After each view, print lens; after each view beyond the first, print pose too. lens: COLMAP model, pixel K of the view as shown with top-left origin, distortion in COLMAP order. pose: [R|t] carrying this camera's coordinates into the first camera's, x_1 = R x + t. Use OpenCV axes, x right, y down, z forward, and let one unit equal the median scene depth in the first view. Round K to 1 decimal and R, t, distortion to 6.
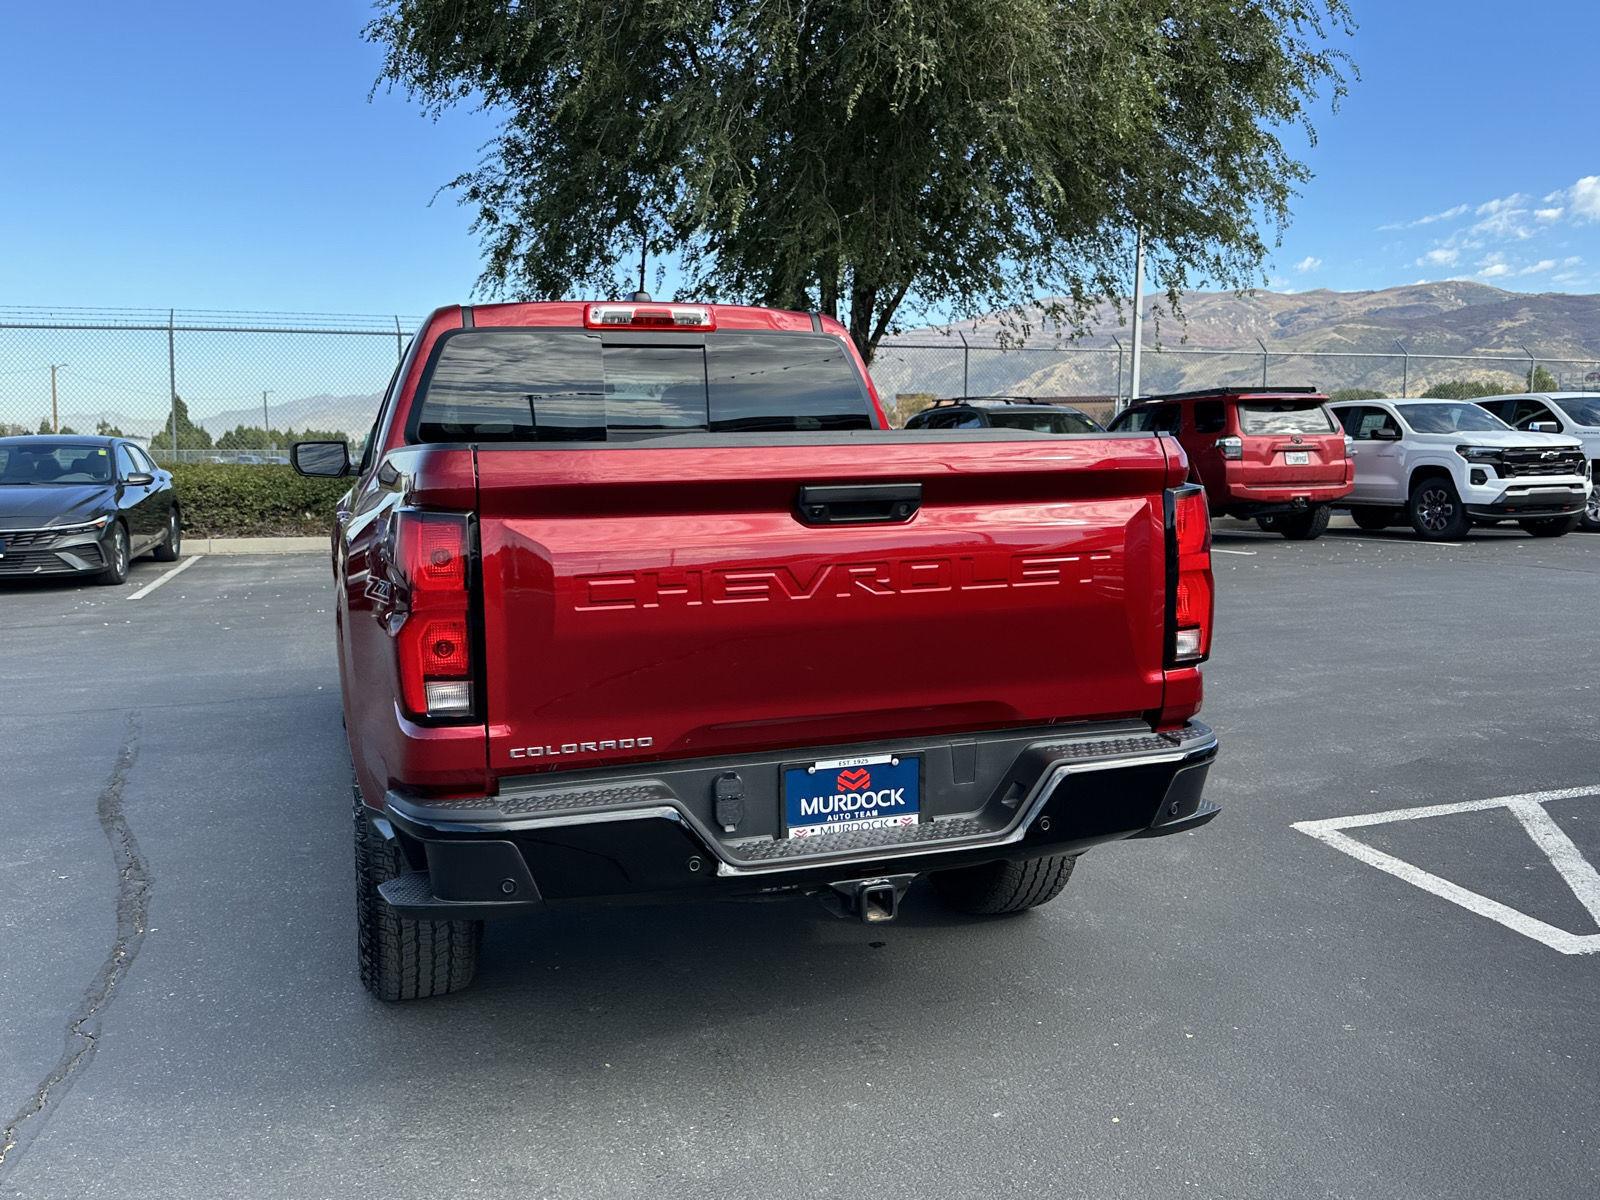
lens RADIAL K [[1393.8, 0, 809.2], [0, 1393.8, 588.2], [0, 0, 1]] dist [0.166841, -0.330616]
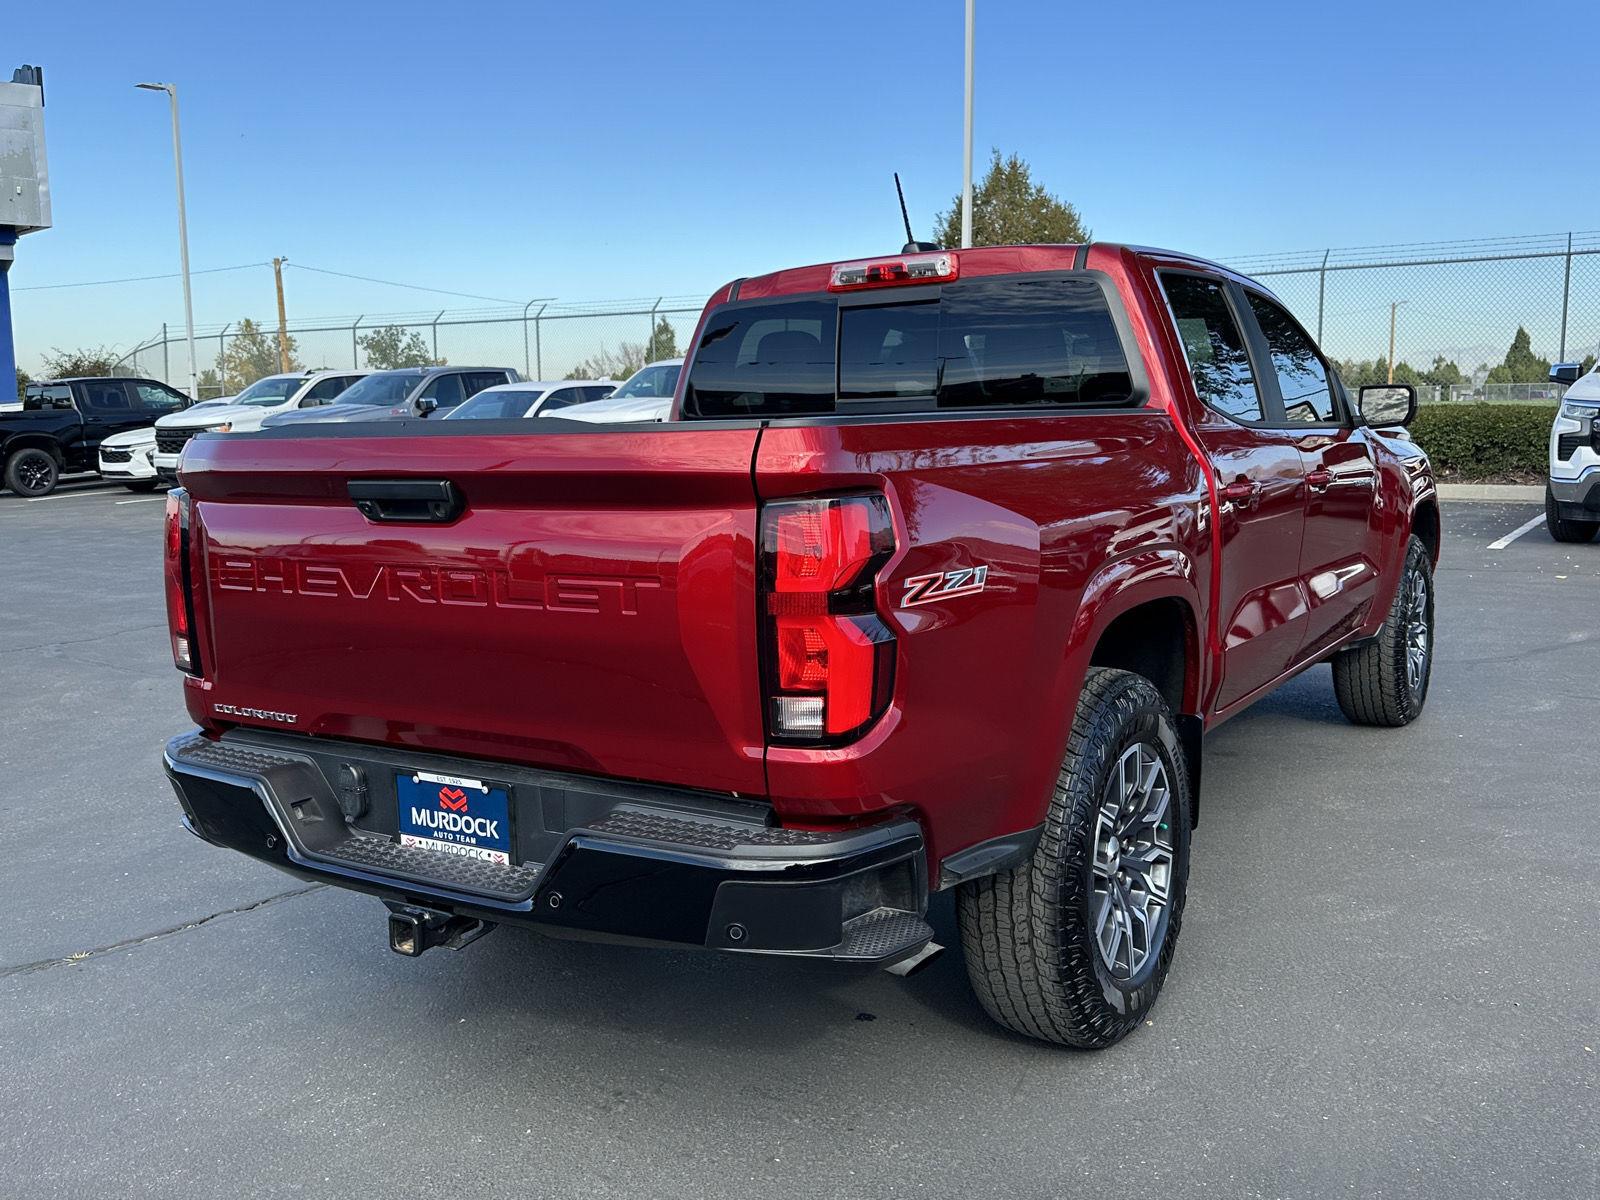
lens RADIAL K [[1395.2, 0, 803.6], [0, 1395.2, 596.2], [0, 0, 1]] dist [0.153184, -0.298316]
pose [[0.621707, 0.101275, -0.776675, 0.805586], [-0.060580, 0.994852, 0.081232, -0.078145], [0.780904, -0.003452, 0.624642, 0.546923]]
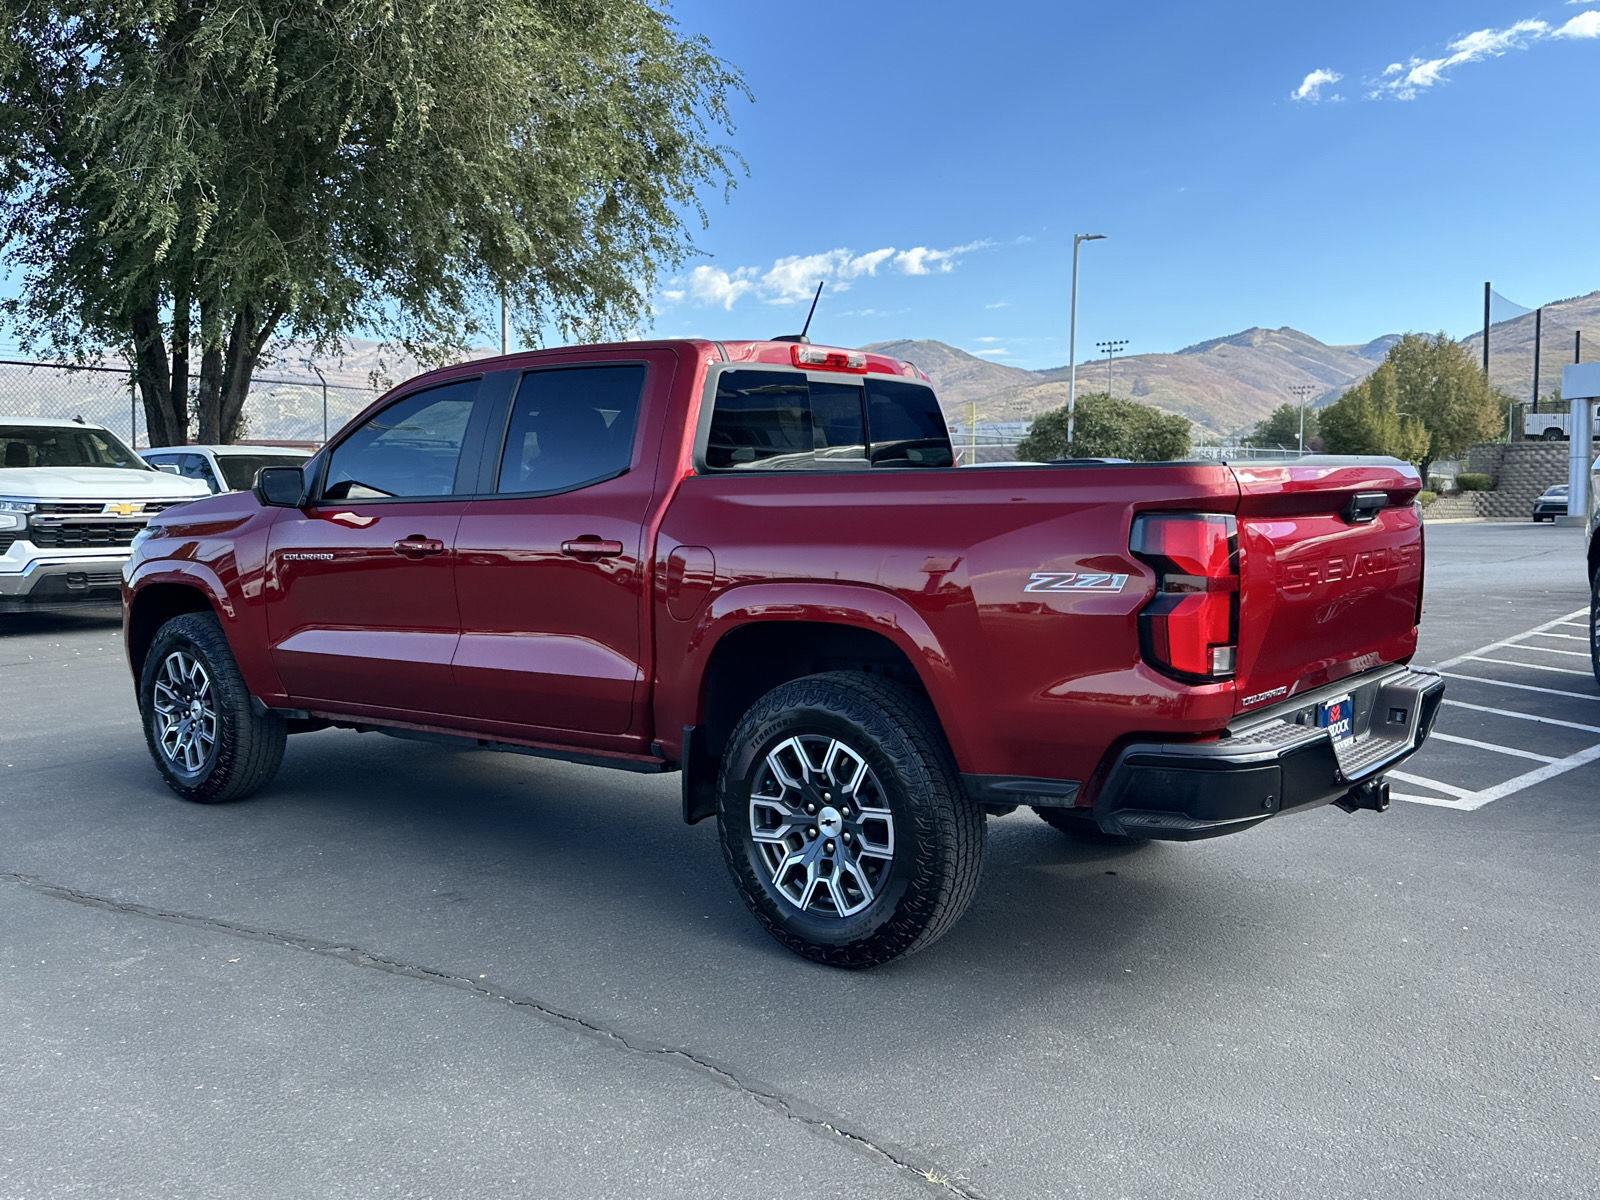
lens RADIAL K [[1393.8, 0, 809.2], [0, 1393.8, 588.2], [0, 0, 1]] dist [0.166841, -0.330616]
pose [[0.842126, -0.030979, 0.538390, -1.032647], [0.049546, 0.998571, -0.020040, 0.016759], [-0.537000, 0.043551, 0.842457, 0.101312]]
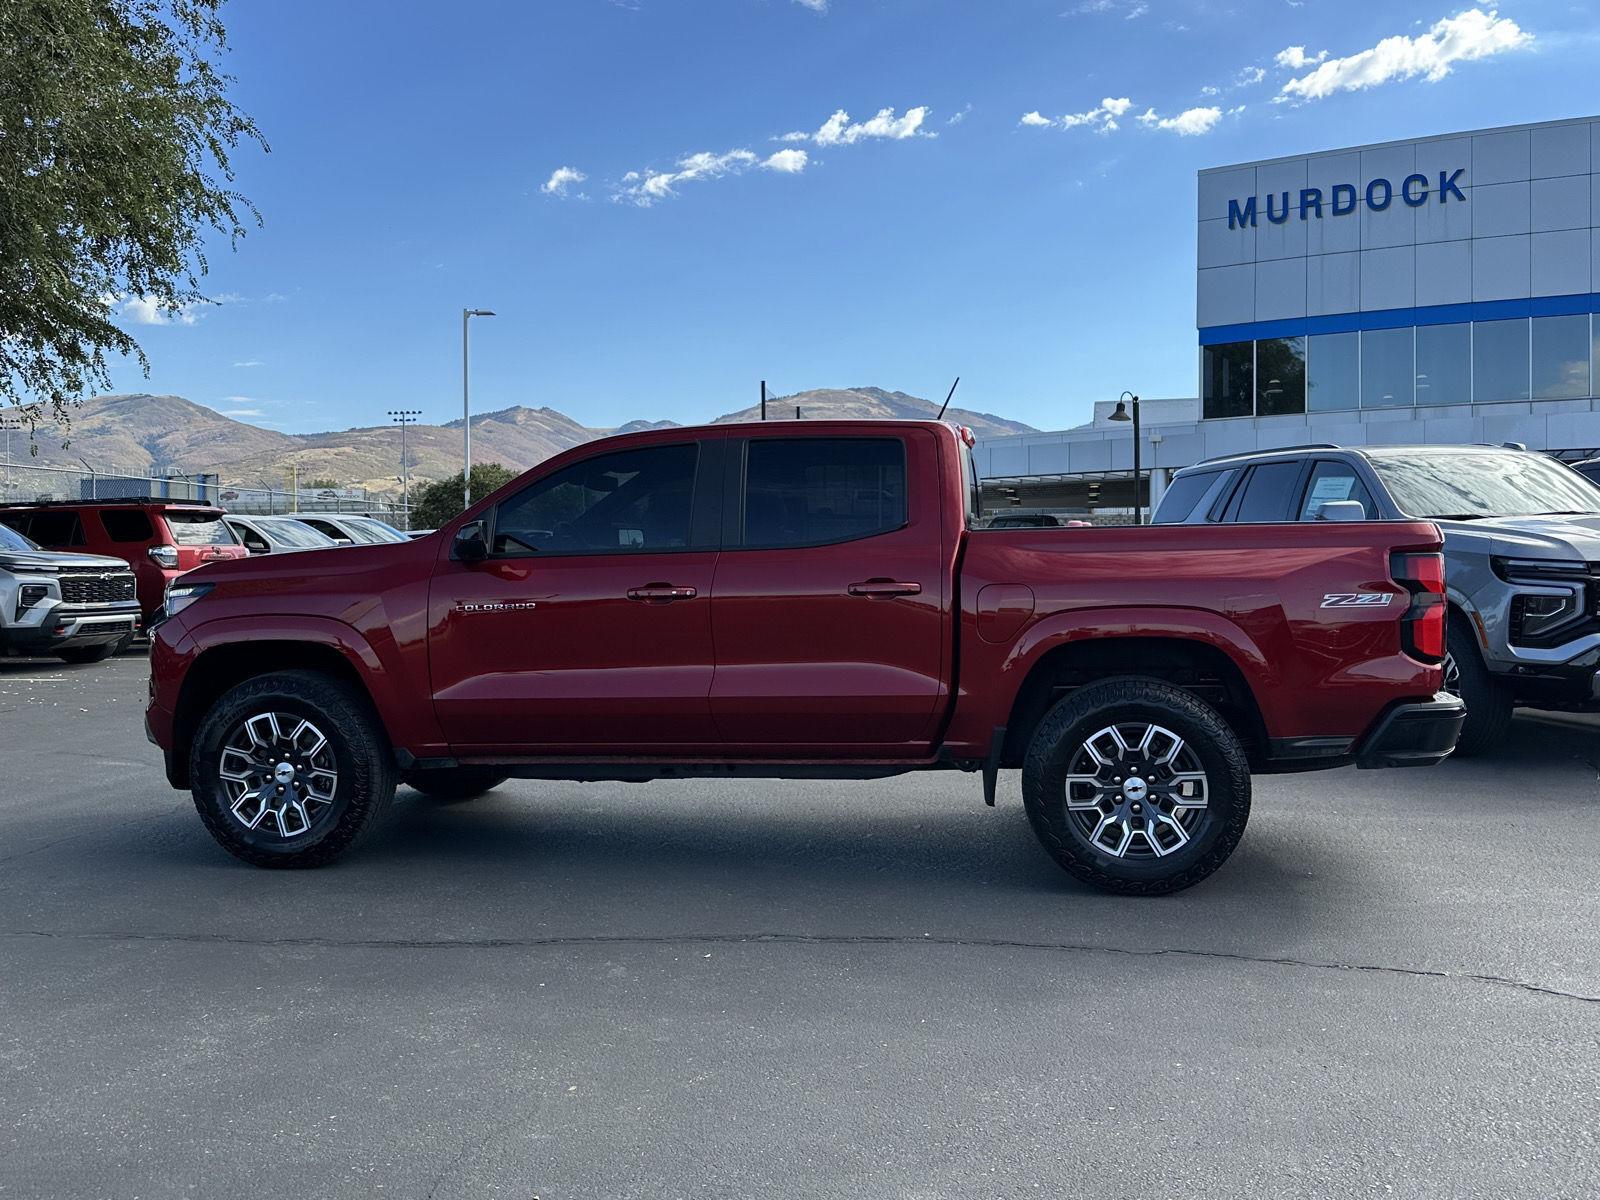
lens RADIAL K [[1393.8, 0, 809.2], [0, 1393.8, 588.2], [0, 0, 1]] dist [0.166841, -0.330616]
pose [[0.472580, -0.011955, 0.881207, -2.005885], [0.088849, 0.995460, -0.034143, -0.012925], [-0.876798, 0.094430, 0.471496, 0.685034]]
